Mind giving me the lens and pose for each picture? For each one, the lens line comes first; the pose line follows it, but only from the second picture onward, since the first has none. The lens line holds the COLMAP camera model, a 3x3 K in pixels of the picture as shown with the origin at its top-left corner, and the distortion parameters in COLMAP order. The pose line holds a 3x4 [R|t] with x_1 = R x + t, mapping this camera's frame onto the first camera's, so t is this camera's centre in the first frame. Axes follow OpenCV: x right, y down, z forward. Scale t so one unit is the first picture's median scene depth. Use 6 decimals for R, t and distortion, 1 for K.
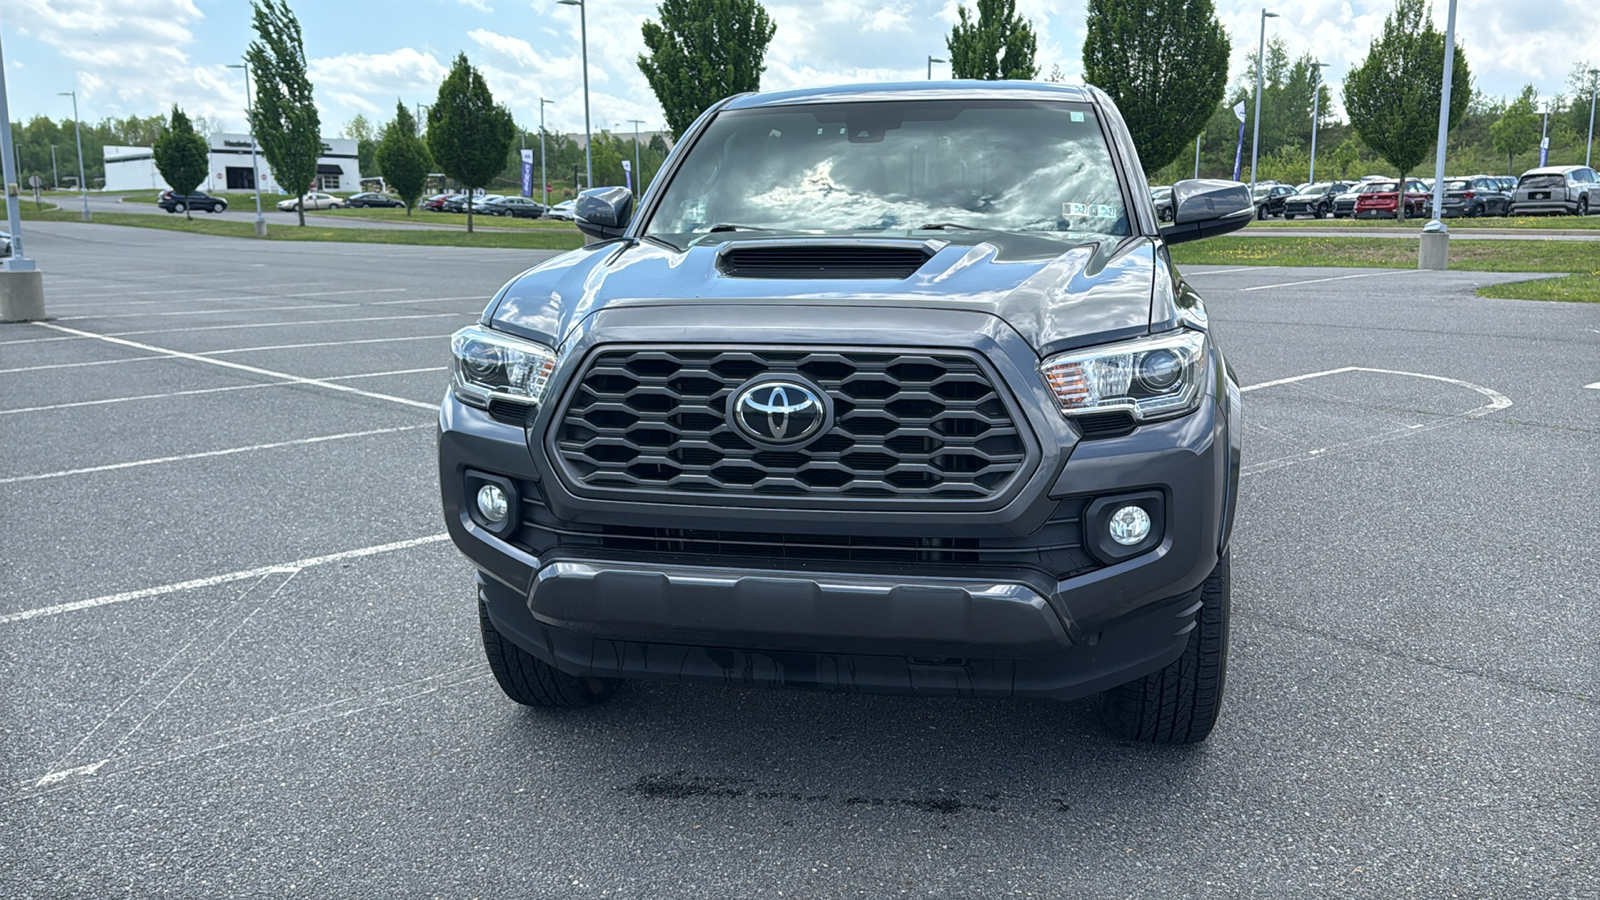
lens RADIAL K [[1360.7, 0, 835.0], [0, 1360.7, 480.9], [0, 0, 1]] dist [0.136014, -0.232110]
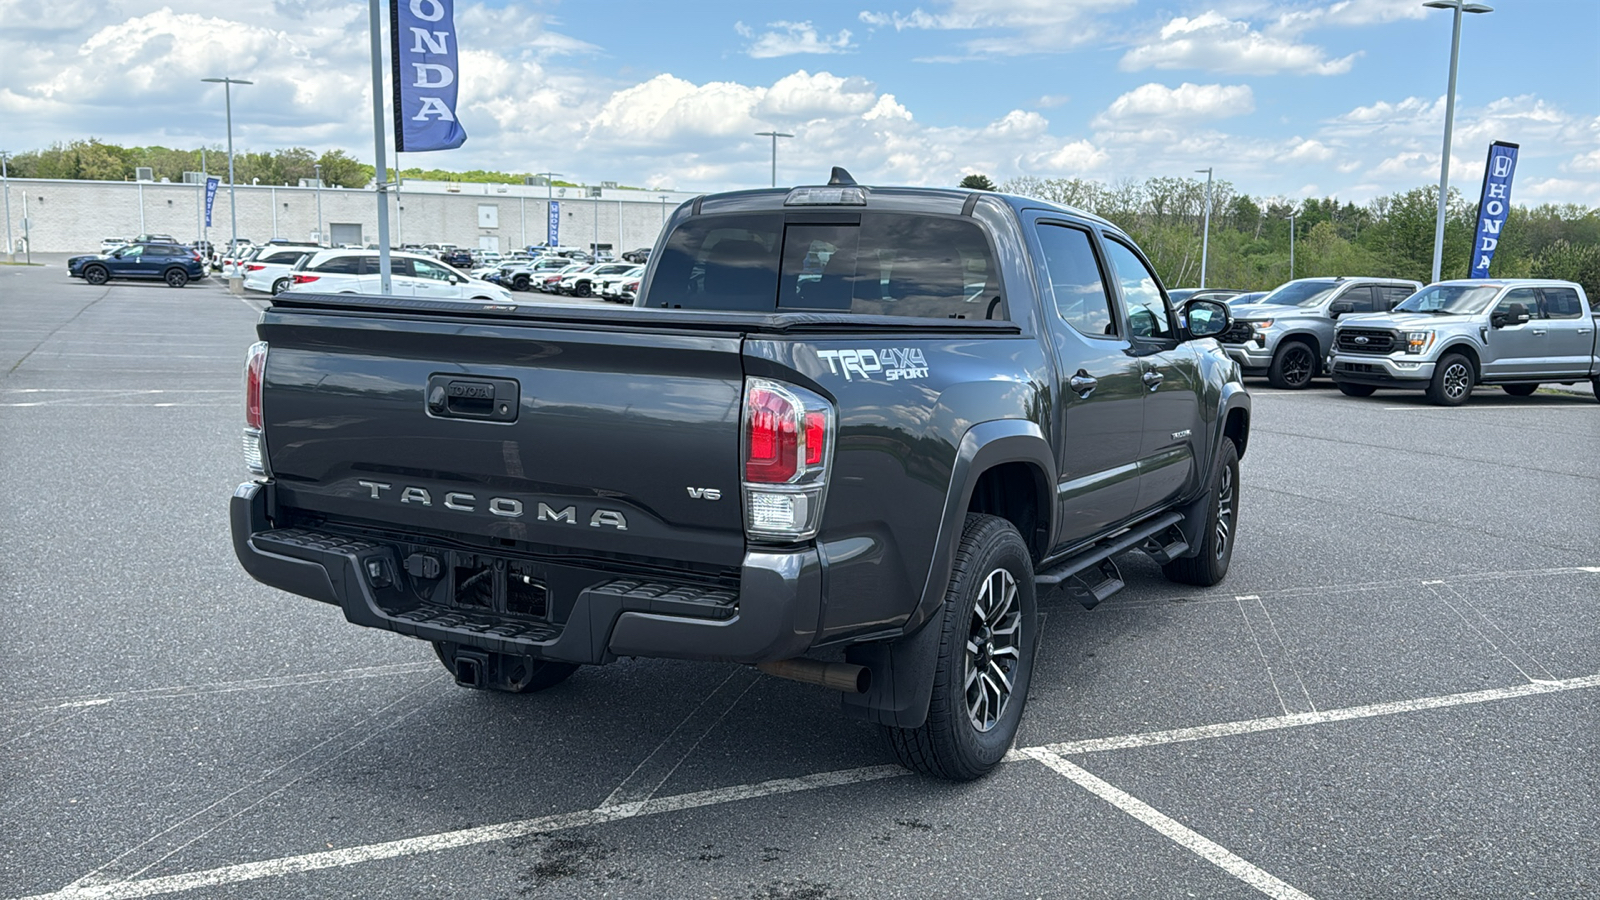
lens RADIAL K [[1361.7, 0, 827.0], [0, 1361.7, 456.0], [0, 0, 1]] dist [0.131755, -0.219407]
pose [[-0.953767, -0.057823, 0.294933, -0.224569], [0.038780, 0.949438, 0.311549, -0.513431], [-0.298036, 0.308583, -0.903300, 2.426884]]
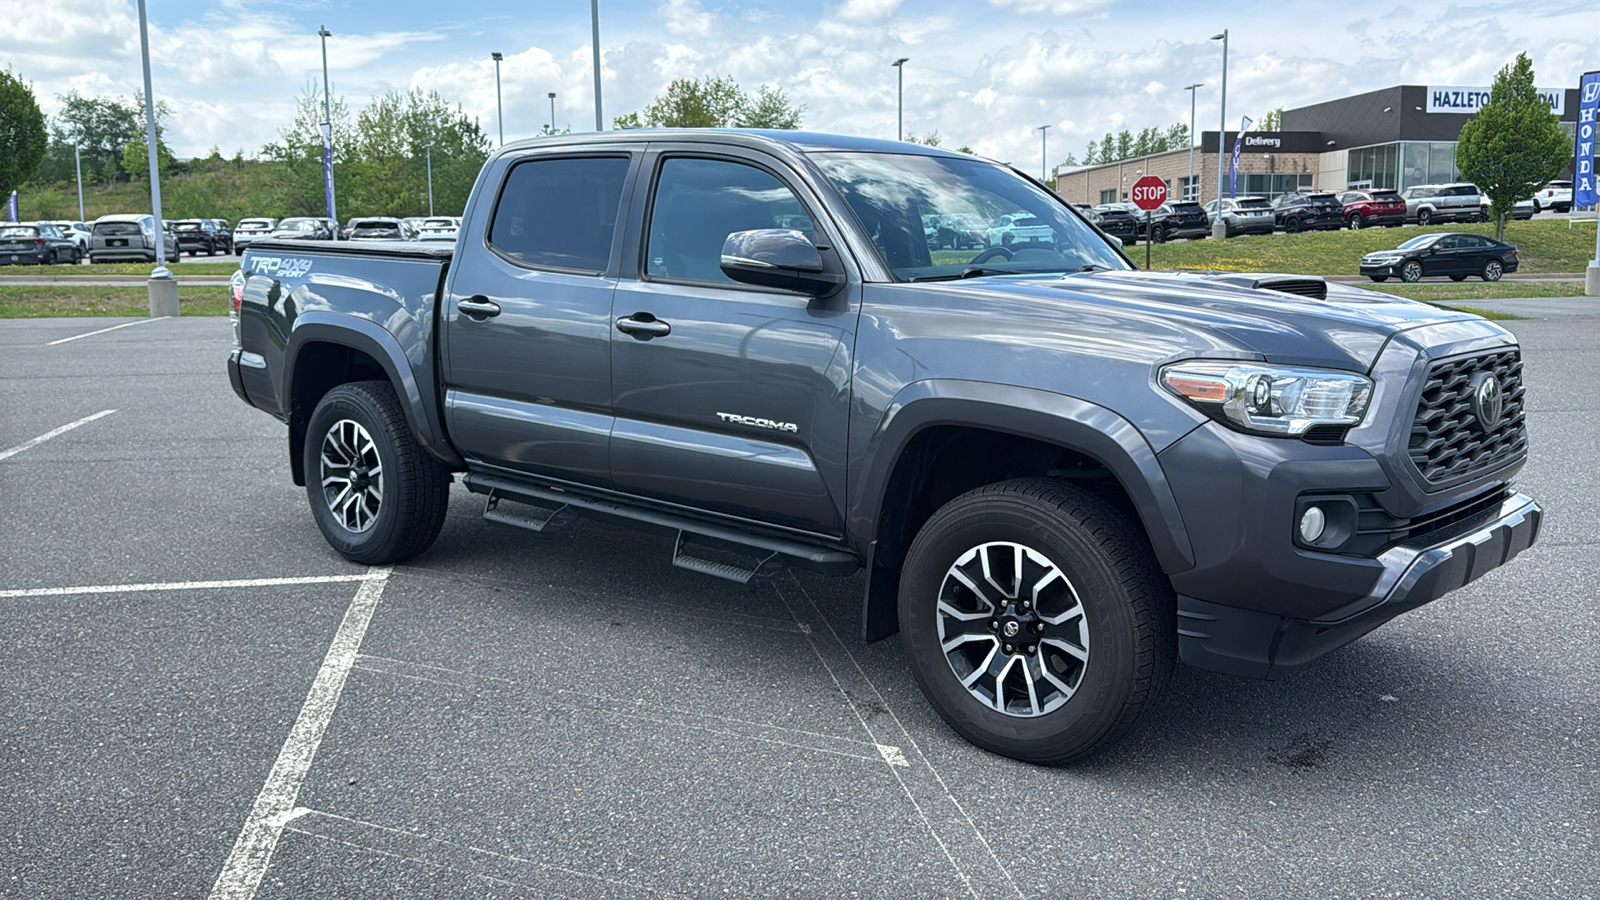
lens RADIAL K [[1360.7, 0, 835.8], [0, 1360.7, 442.9], [0, 0, 1]] dist [0.136014, -0.232110]
pose [[0.511483, -0.114964, 0.851568, -0.950405], [0.165581, 0.985623, 0.033608, -0.101039], [-0.843189, 0.123814, 0.523165, 0.525445]]
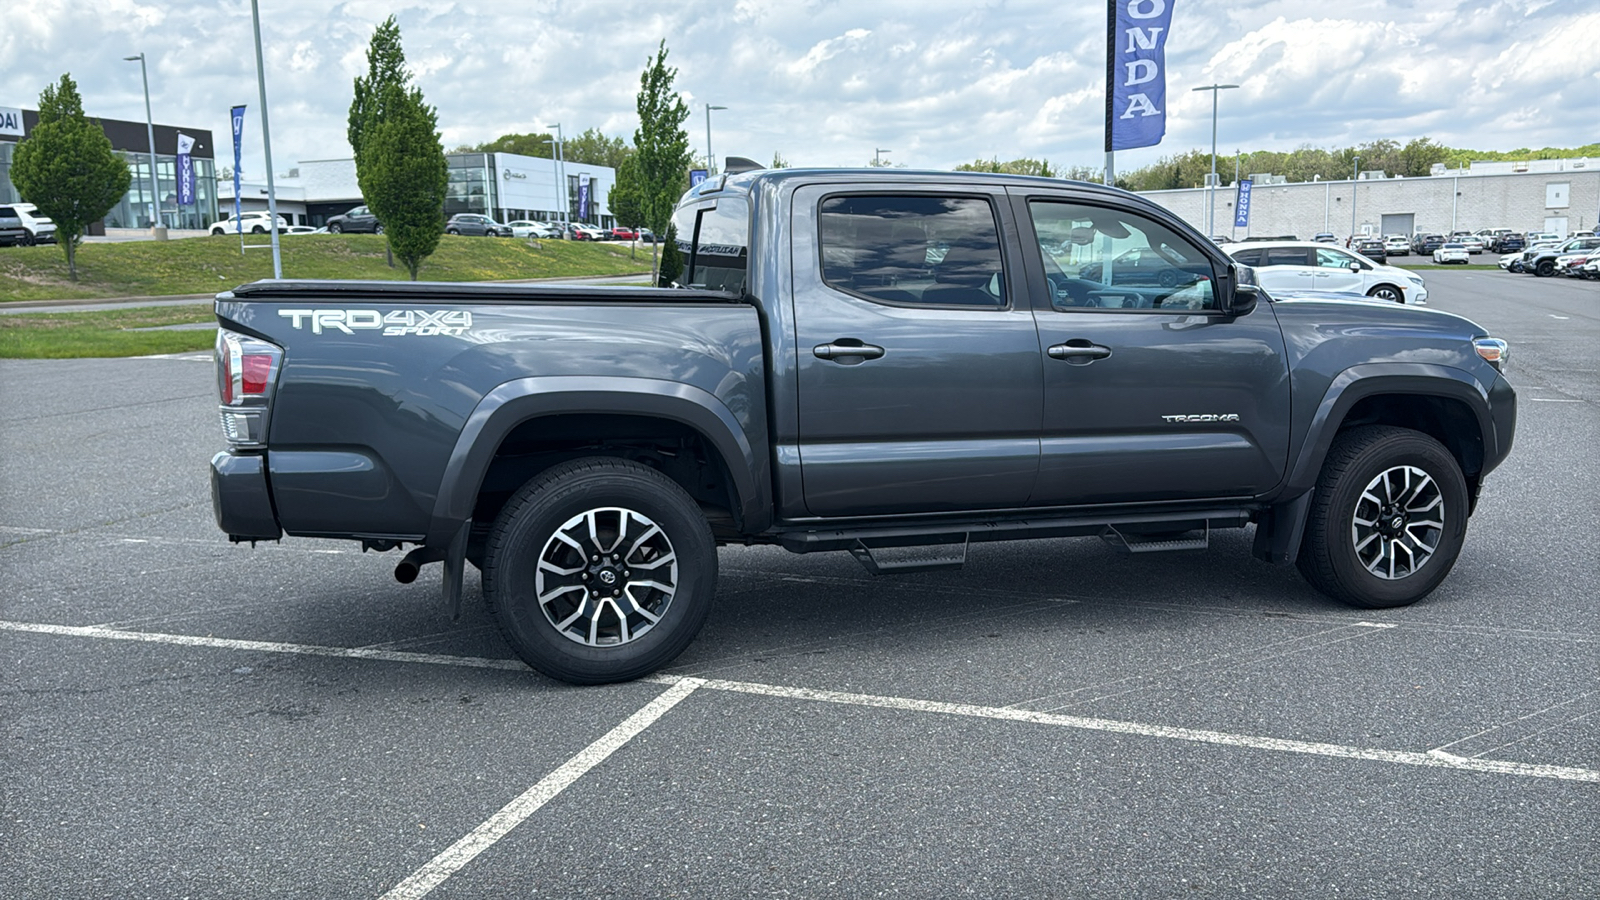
lens RADIAL K [[1360.5, 0, 830.6], [0, 1360.5, 478.7], [0, 0, 1]] dist [0.133345, -0.219339]
pose [[-0.496668, -0.124259, 0.859000, -1.042555], [0.183915, 0.952157, 0.244073, -0.397745], [-0.848231, 0.279206, -0.450053, 1.913821]]
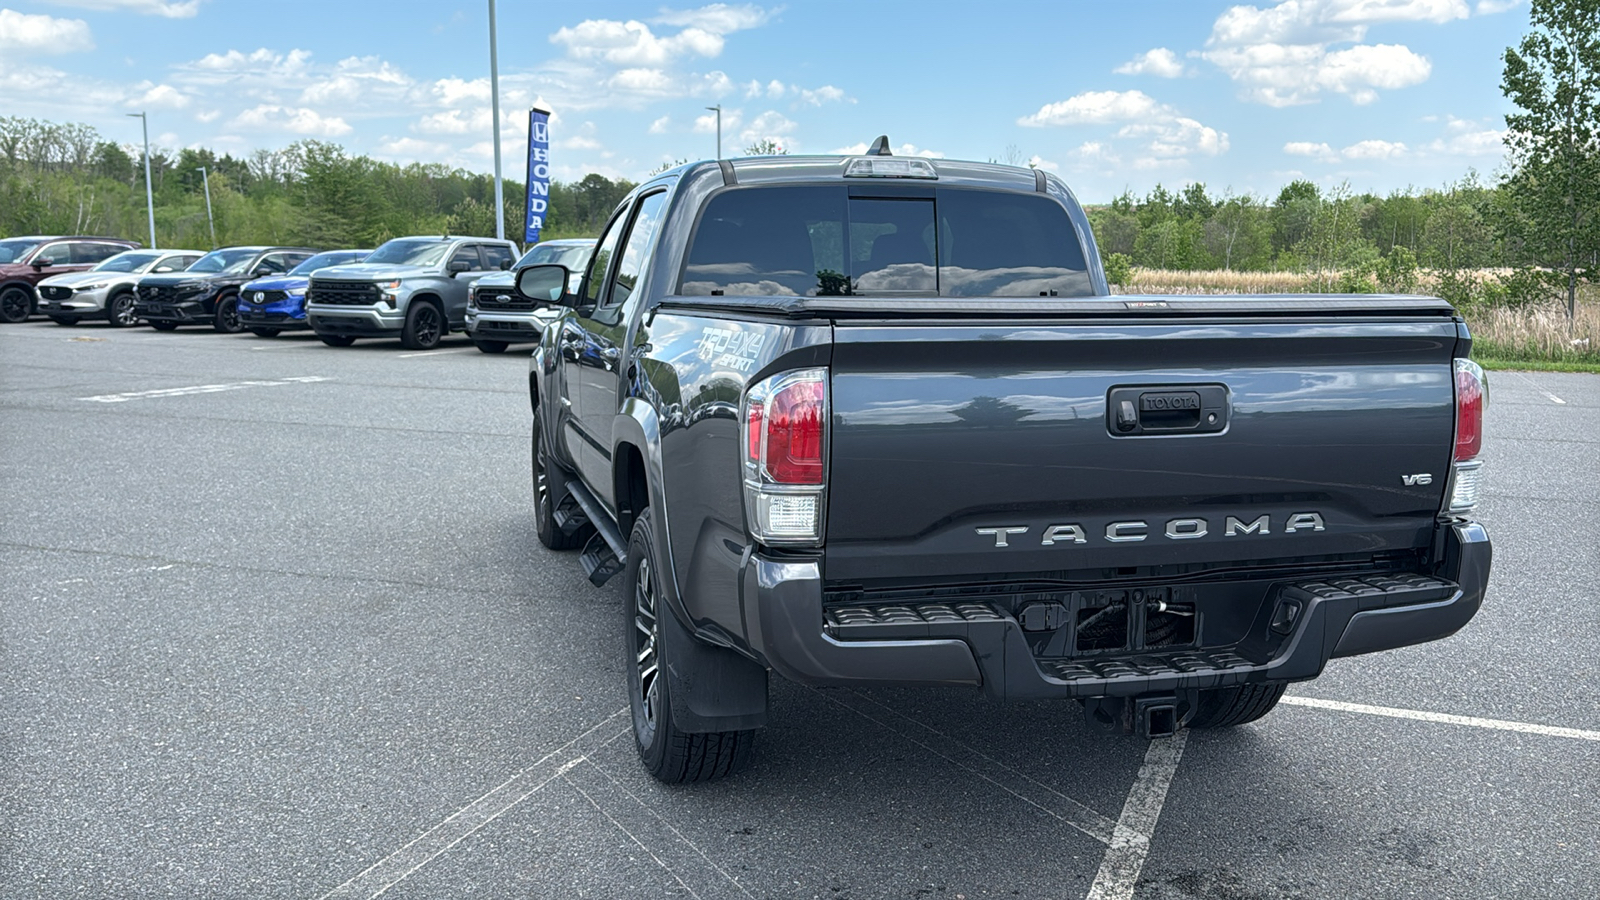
lens RADIAL K [[1361.7, 0, 835.8], [0, 1361.7, 474.5], [0, 0, 1]] dist [0.131755, -0.219407]
pose [[-0.893209, 0.066680, -0.444670, 0.618521], [-0.095150, 0.938517, 0.331861, -0.490360], [0.439459, 0.338731, -0.831948, 2.281824]]
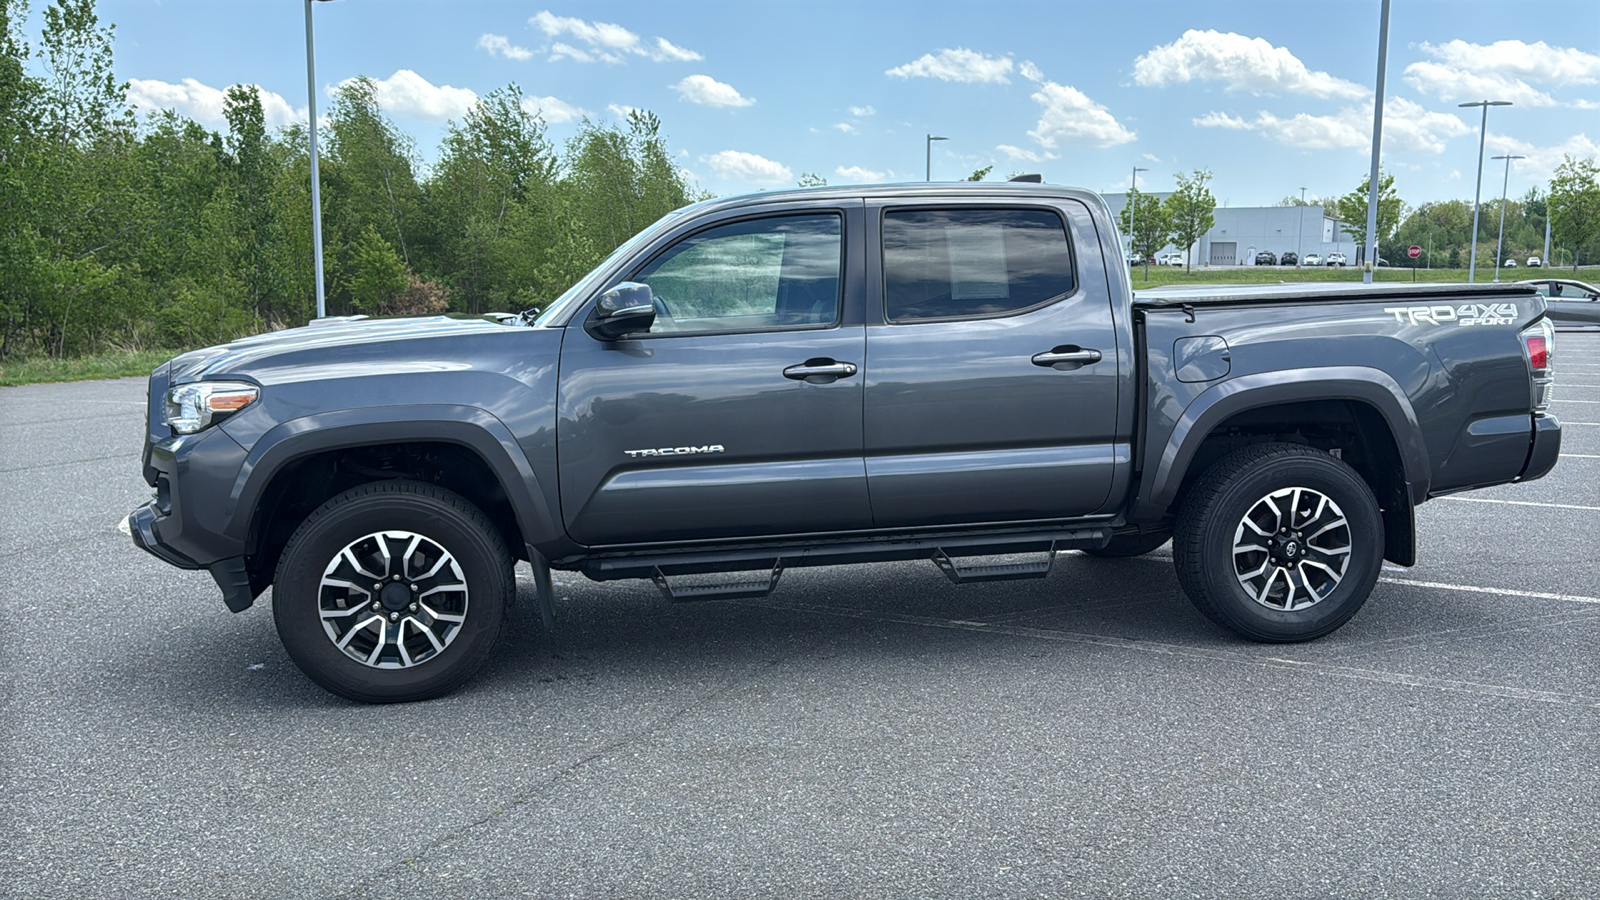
lens RADIAL K [[1360.7, 0, 833.4], [0, 1360.7, 452.5], [0, 0, 1]] dist [0.136014, -0.232110]
pose [[0.343678, 0.121496, -0.931195, 1.310064], [-0.183284, 0.981204, 0.060376, -0.169448], [0.921028, 0.149923, 0.359486, 0.731246]]
